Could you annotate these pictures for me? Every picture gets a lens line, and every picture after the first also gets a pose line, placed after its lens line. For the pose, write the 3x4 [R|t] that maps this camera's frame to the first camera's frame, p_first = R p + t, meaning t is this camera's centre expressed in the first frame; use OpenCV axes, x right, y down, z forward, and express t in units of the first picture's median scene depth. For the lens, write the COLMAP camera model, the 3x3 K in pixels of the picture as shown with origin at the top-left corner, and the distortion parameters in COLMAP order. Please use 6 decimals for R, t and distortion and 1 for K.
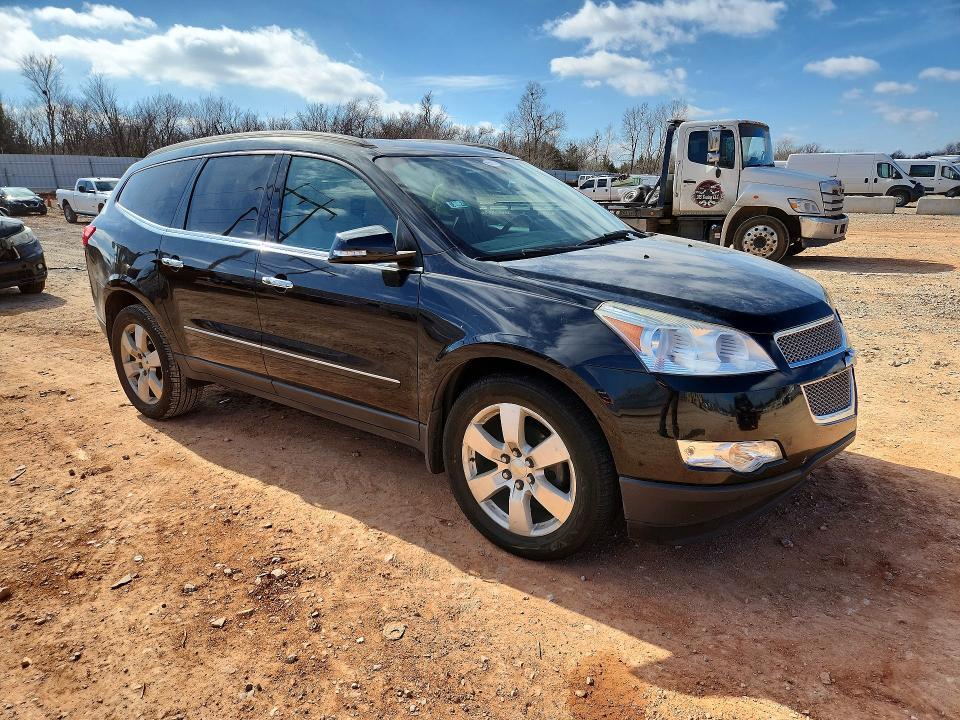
lens RADIAL K [[660.4, 0, 483.2], [0, 660.4, 359.3], [0, 0, 1]] dist [0.057930, -0.054432]
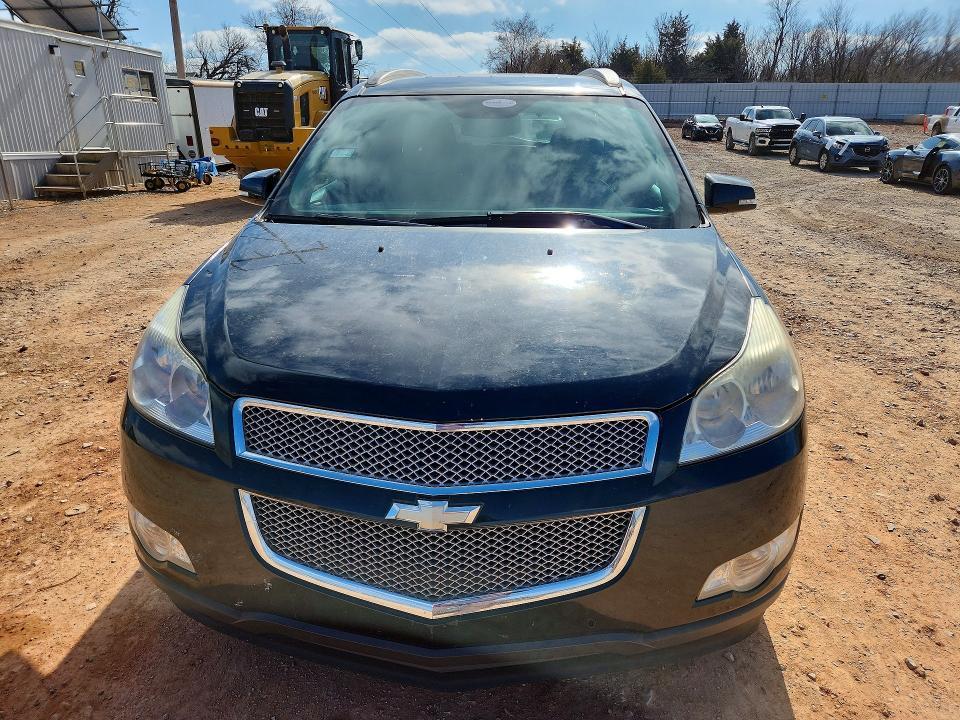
lens RADIAL K [[660.4, 0, 483.2], [0, 660.4, 359.3], [0, 0, 1]] dist [0.057930, -0.054432]
pose [[0.534887, 0.313652, -0.784549, 1.047054], [-0.234719, 0.947157, 0.218635, -0.263890], [0.811667, 0.067204, 0.580242, 0.827012]]
